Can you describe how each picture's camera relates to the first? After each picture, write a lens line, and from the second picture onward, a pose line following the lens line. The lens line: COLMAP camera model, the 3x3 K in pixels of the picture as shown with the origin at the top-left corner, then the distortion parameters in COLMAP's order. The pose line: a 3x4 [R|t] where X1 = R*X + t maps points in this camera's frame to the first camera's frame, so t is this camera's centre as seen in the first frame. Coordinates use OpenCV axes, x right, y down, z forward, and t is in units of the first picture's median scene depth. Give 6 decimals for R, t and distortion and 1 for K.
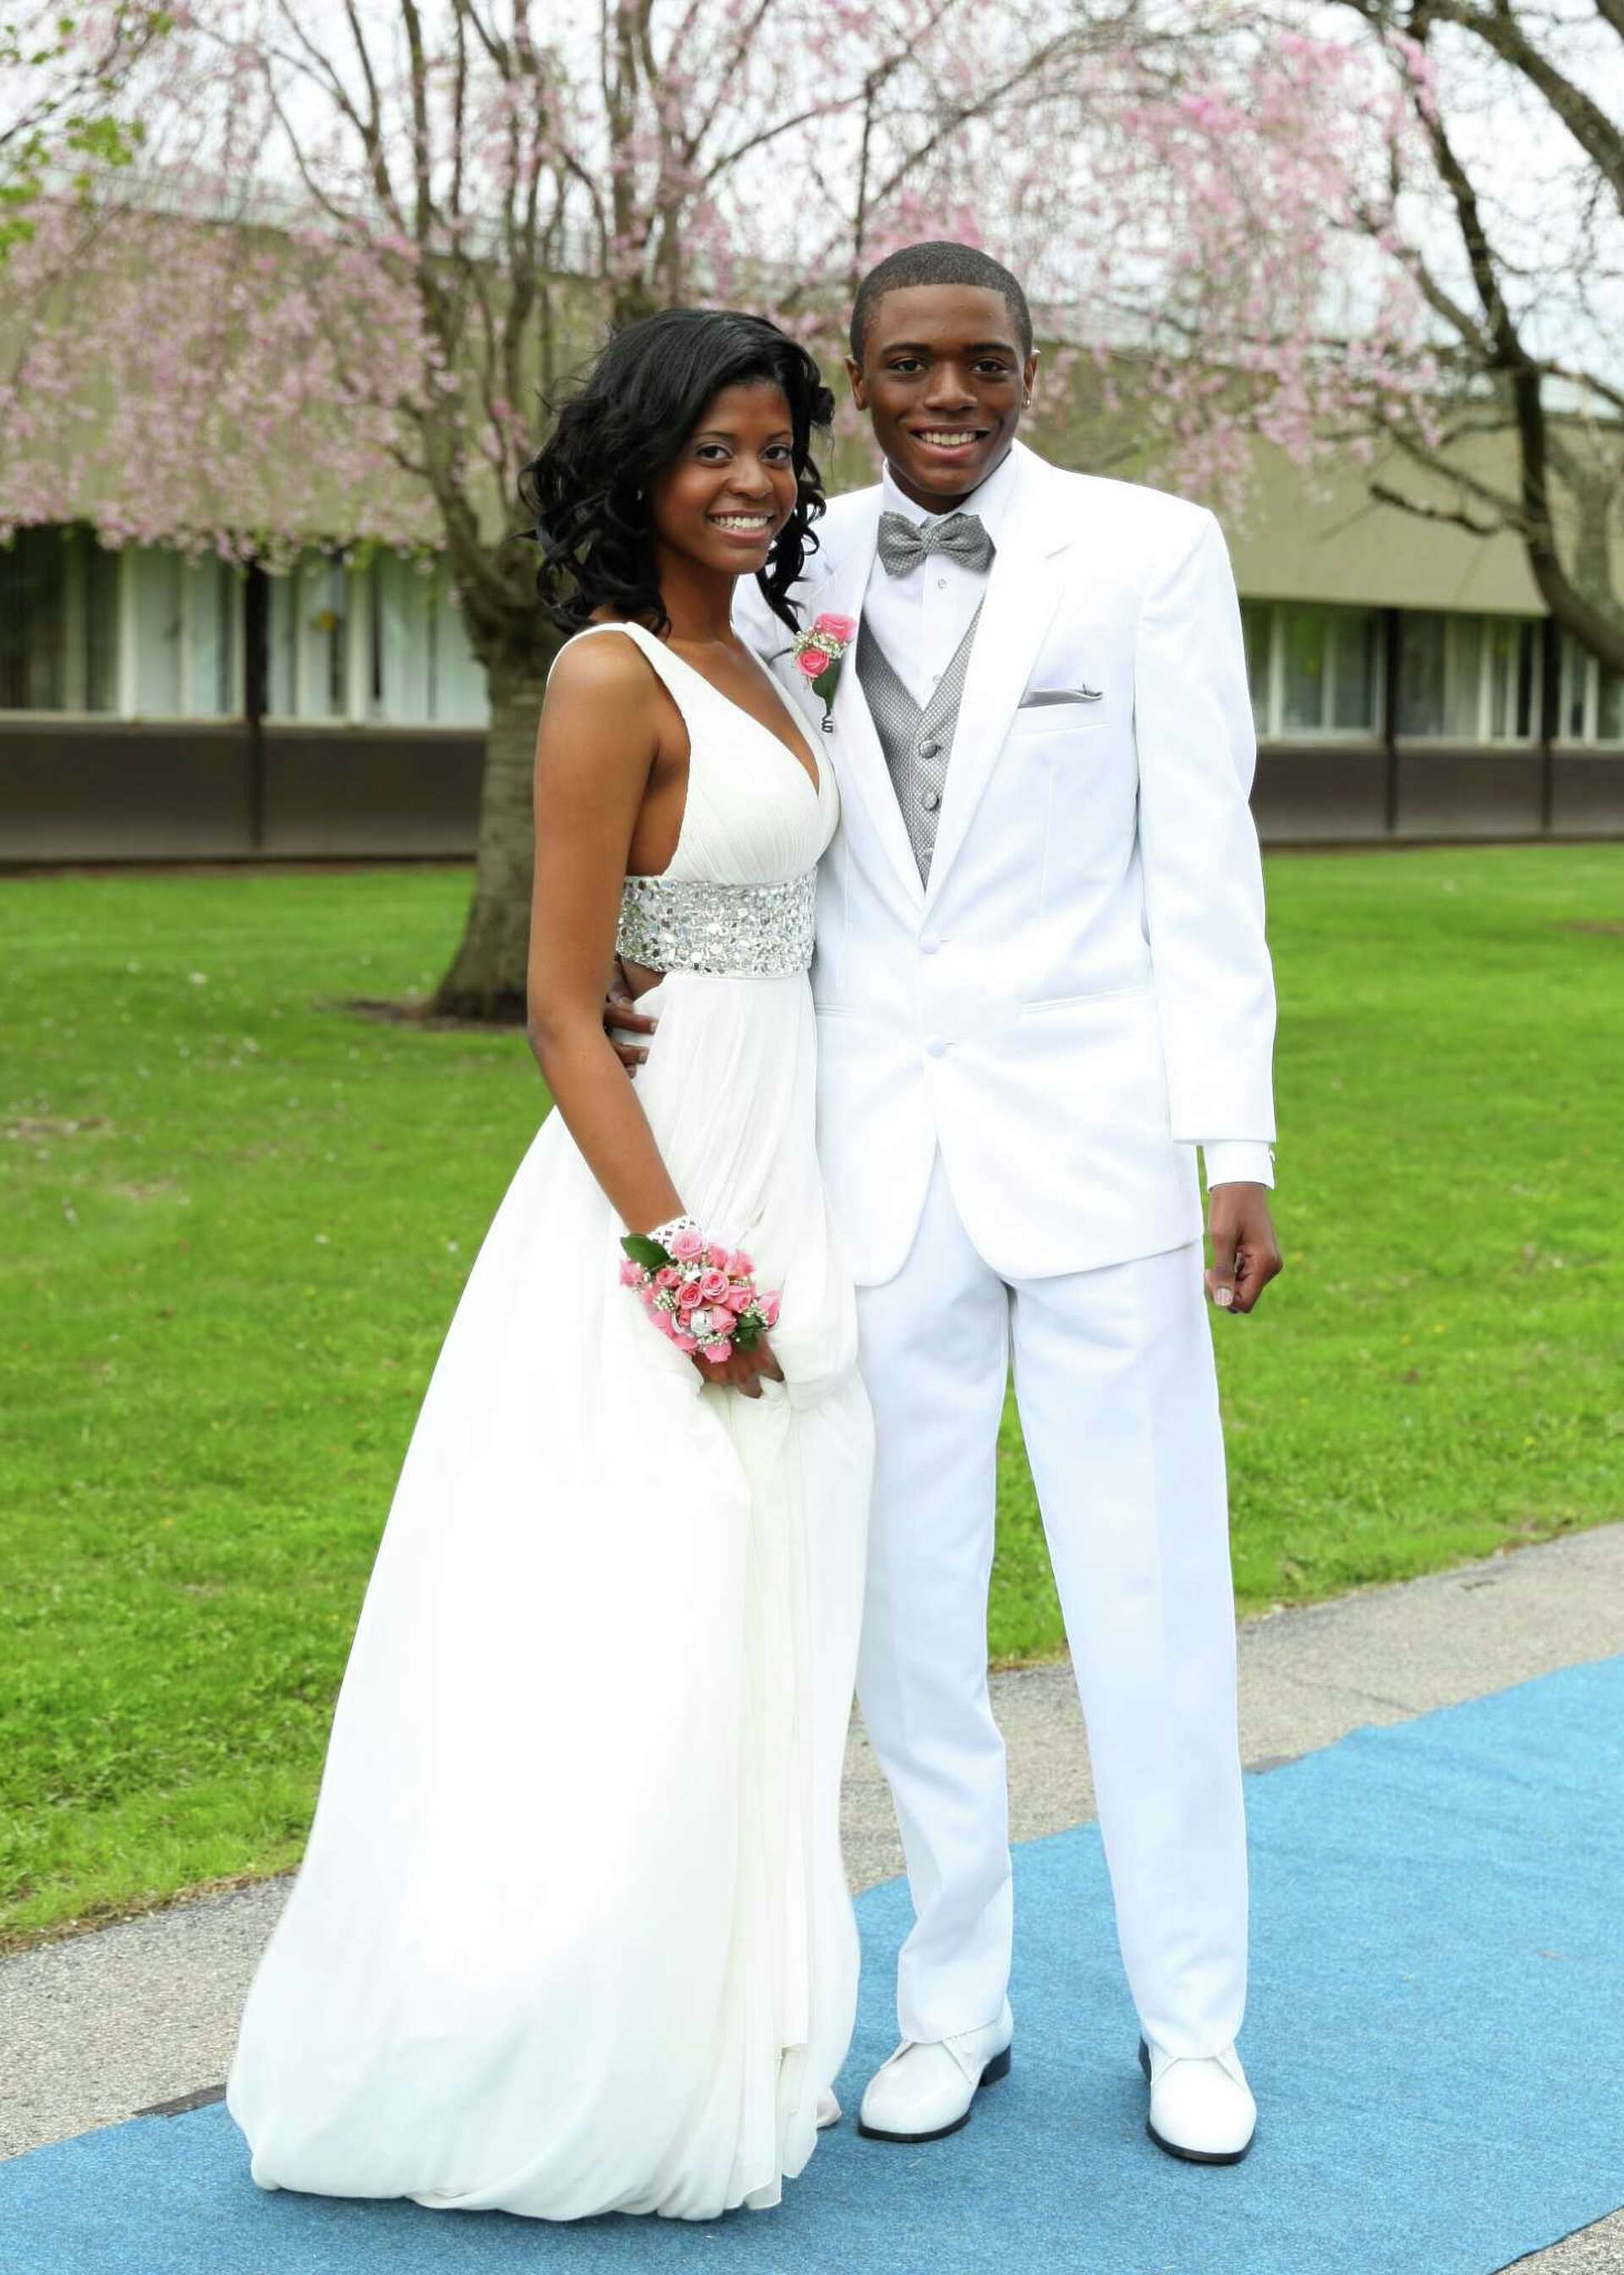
lens RADIAL K [[4485.6, 0, 731.5], [0, 4485.6, 1134.7], [0, 0, 1]] dist [0.060223, 0.191888]
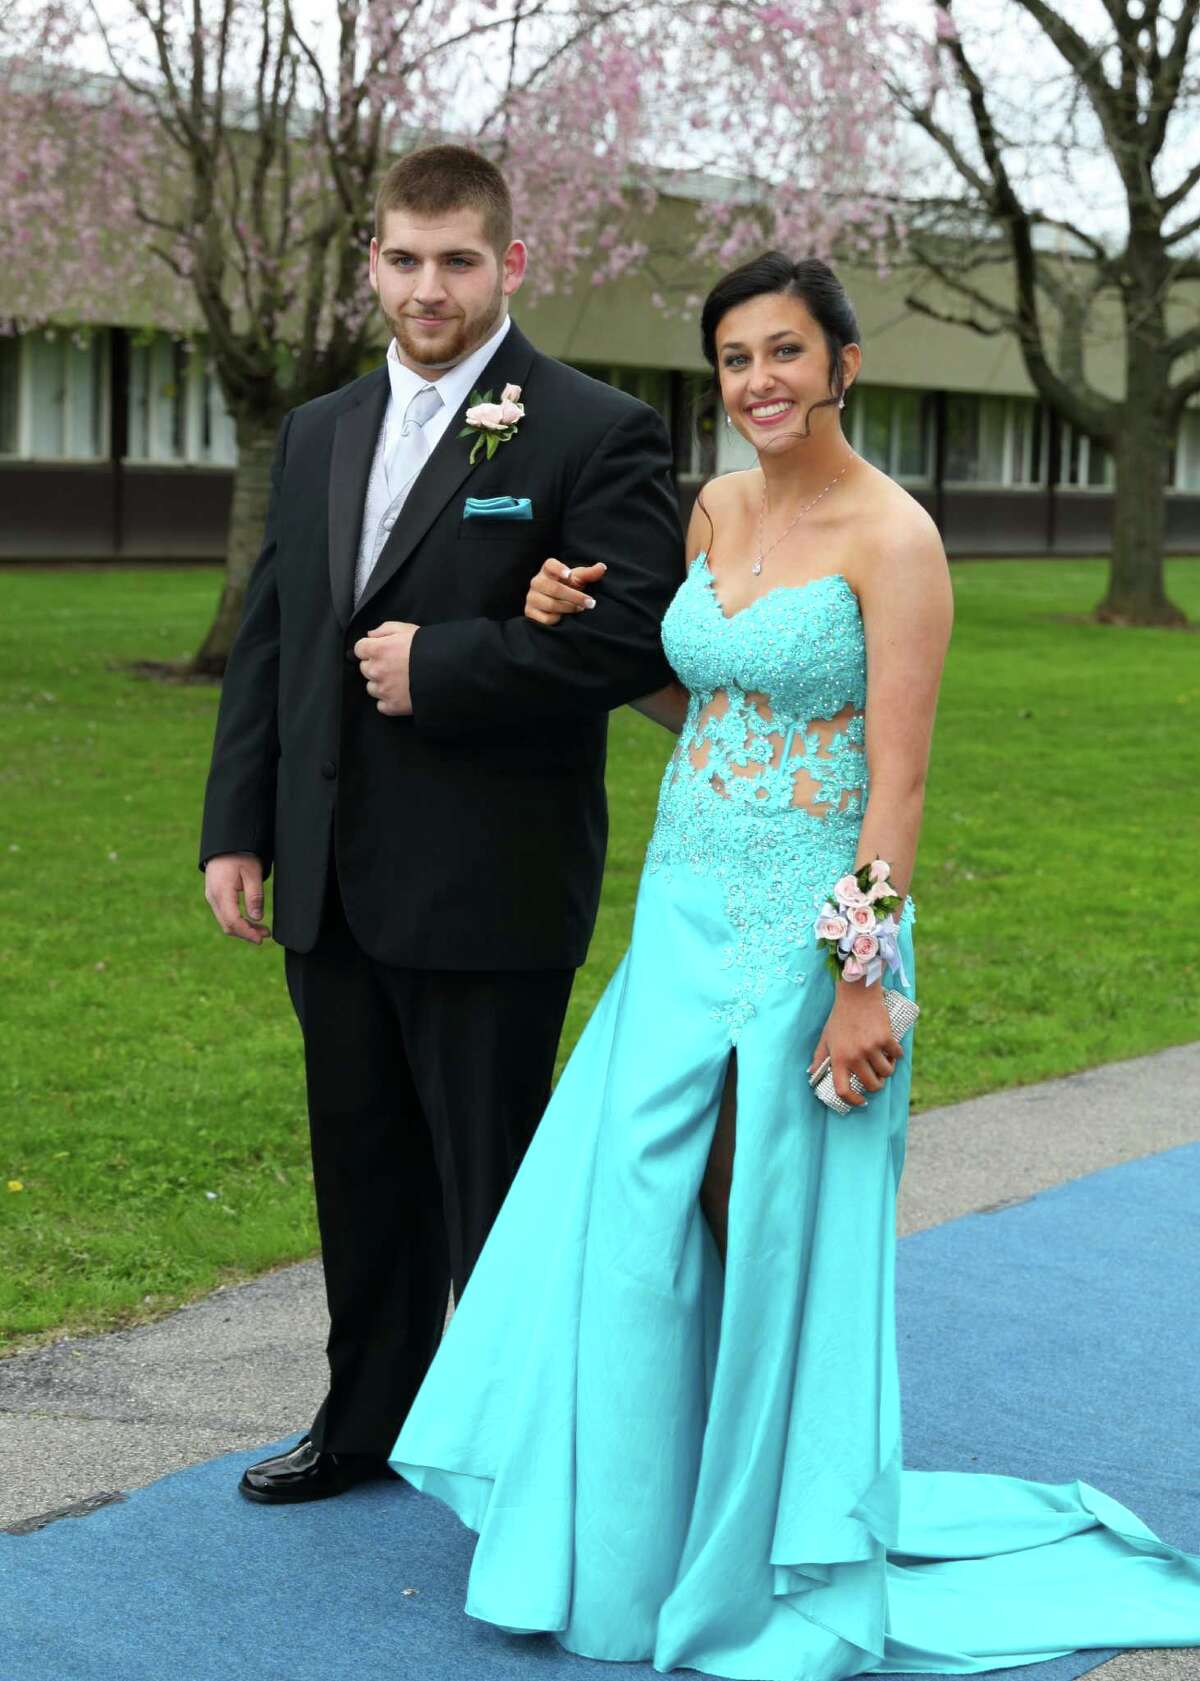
lens RADIAL K [[2925.6, 0, 519.8], [0, 2925.6, 728.2], [0, 0, 1]] dist [0.069135, 0.085079]
pose [[0.999669, 0.011564, -0.022976, 0.079832], [-0.011696, 0.999916, -0.005656, -0.008864], [0.022909, 0.005923, 0.999720, 0.161573]]
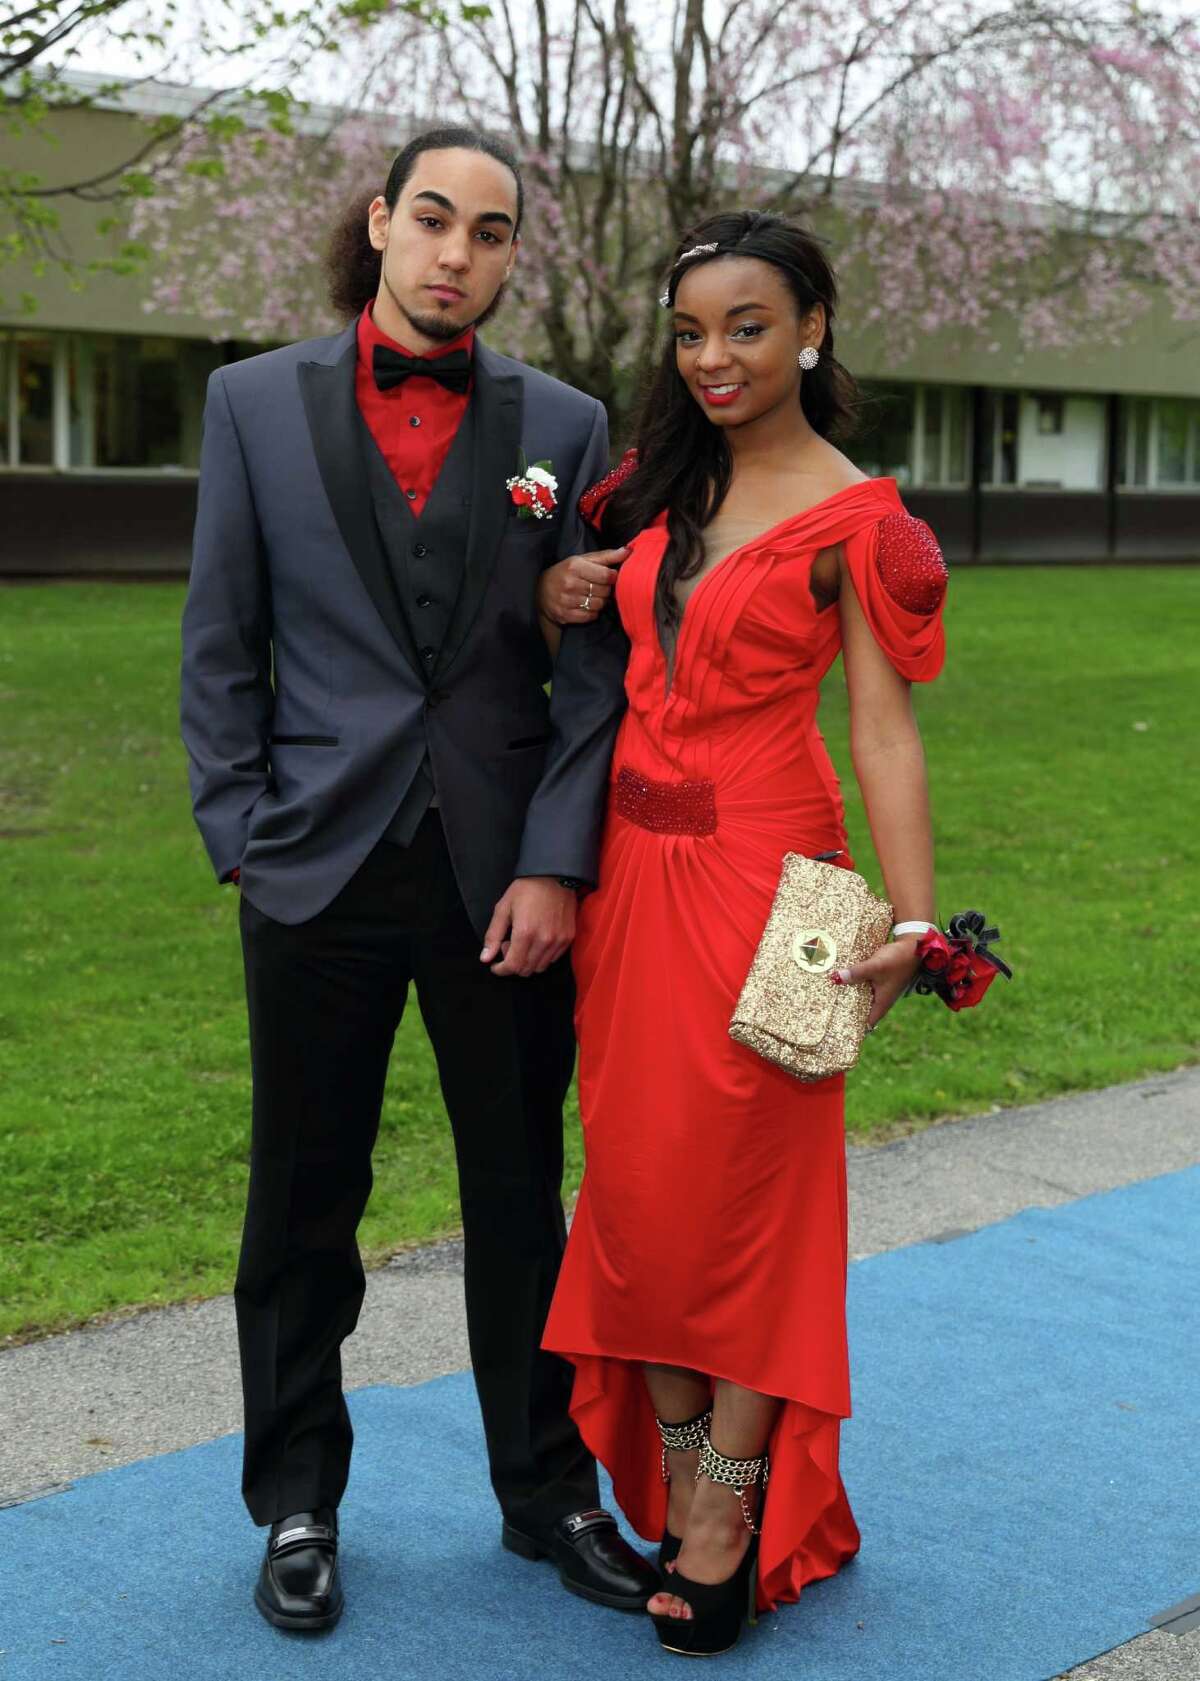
lens RADIAL K [[2810.7, 0, 522.1], [0, 2810.7, 731.6], [0, 0, 1]] dist [0.057019, 0.120080]
pose [[0.992464, 0.008475, -0.122241, 0.062248], [-0.009265, 0.999940, -0.005894, -0.001103], [0.122184, 0.006982, 0.992483, 0.106810]]
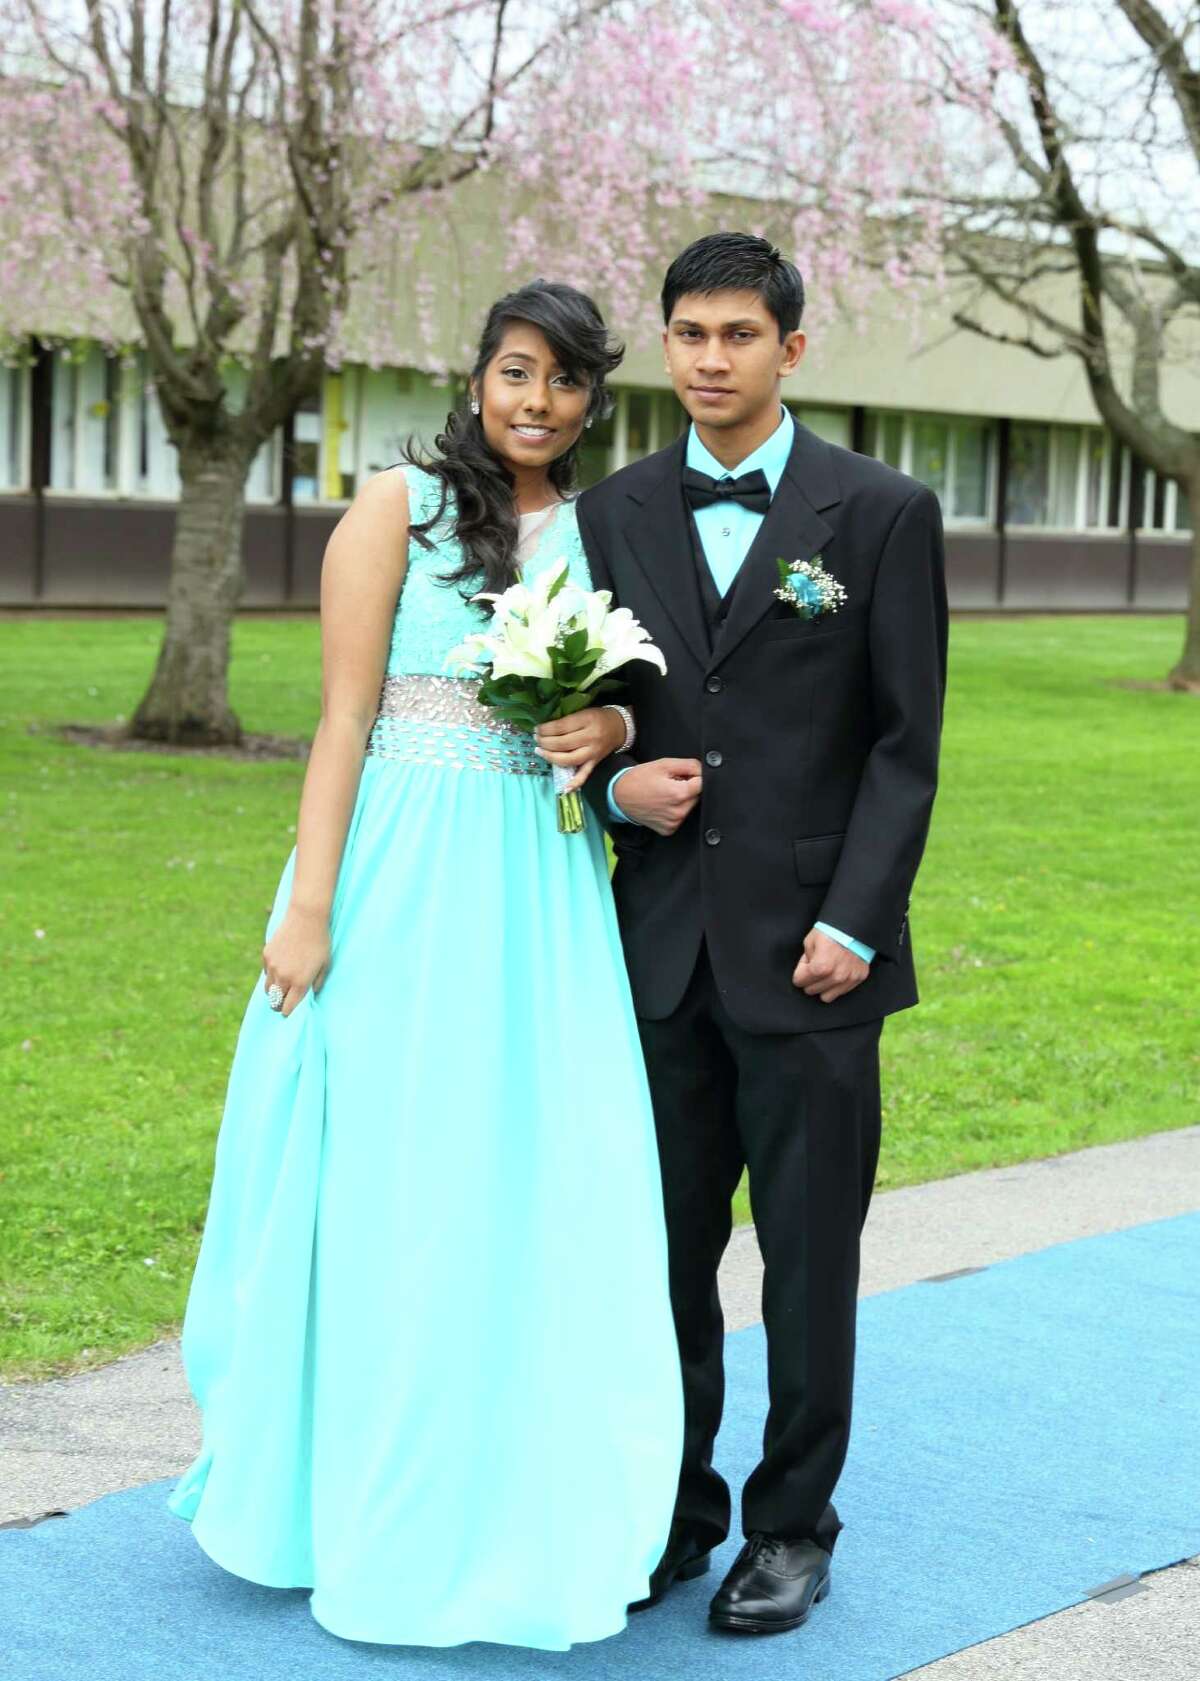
lens RADIAL K [[3642.3, 0, 641.8], [0, 3642.3, 843.3], [0, 0, 1]] dist [0.132794, 0.113262]
pose [[0.999798, 0.018566, 0.007728, 0.094897], [-0.018570, 0.999827, 0.000472, -0.002414], [-0.007718, -0.000615, 0.999970, 0.032114]]
